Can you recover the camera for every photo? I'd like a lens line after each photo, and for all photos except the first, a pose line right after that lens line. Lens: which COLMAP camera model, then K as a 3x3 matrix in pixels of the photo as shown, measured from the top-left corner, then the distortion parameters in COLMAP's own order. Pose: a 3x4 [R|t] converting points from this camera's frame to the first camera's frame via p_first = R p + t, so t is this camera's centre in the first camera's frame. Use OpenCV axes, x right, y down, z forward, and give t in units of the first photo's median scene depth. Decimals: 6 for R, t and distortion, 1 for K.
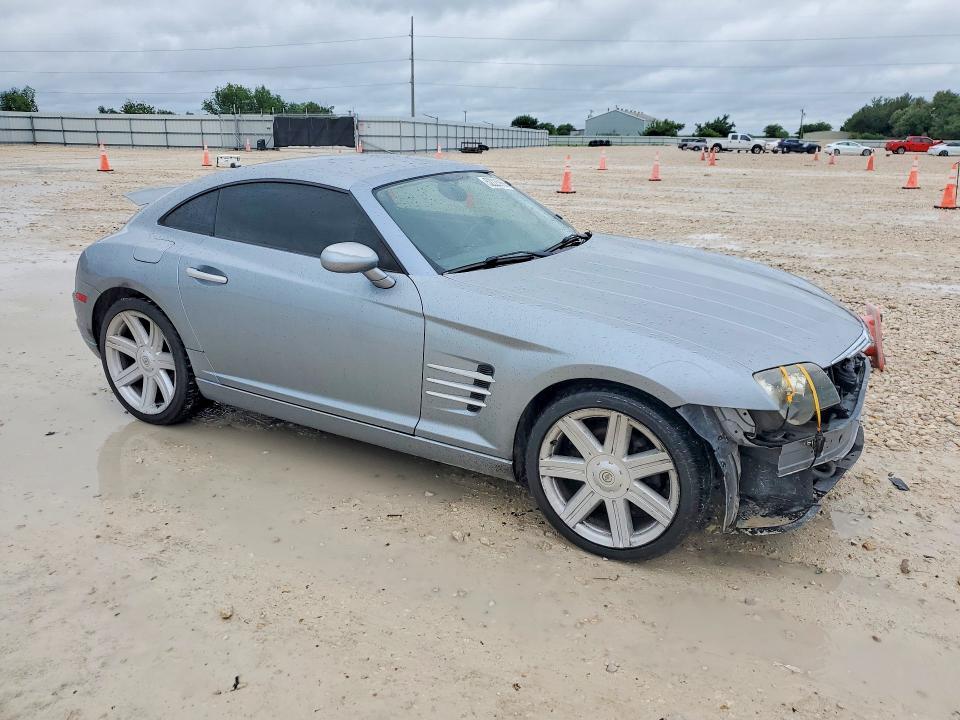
lens RADIAL K [[692.6, 0, 480.0], [0, 692.6, 360.0], [0, 0, 1]] dist [0.004861, 0.000096]
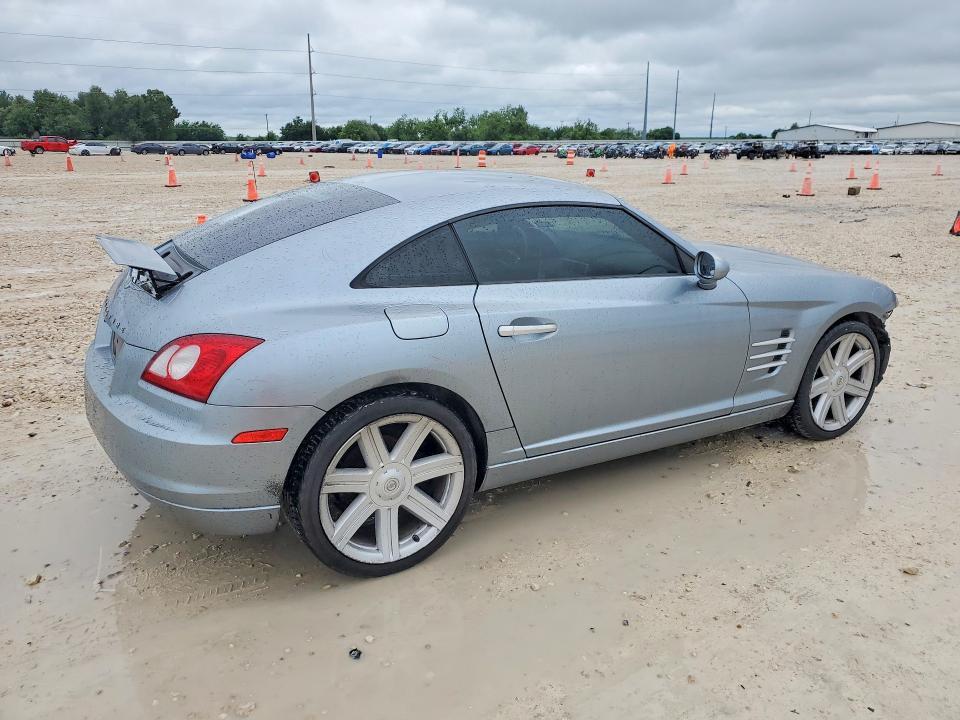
lens RADIAL K [[713.4, 0, 480.0], [0, 713.4, 360.0], [0, 0, 1]] dist [0.014865, 0.000408]
pose [[0.534850, -0.257536, 0.804743, -1.265346], [0.265955, 0.955320, 0.128964, -0.240471], [-0.802000, 0.145049, 0.579445, 0.658628]]
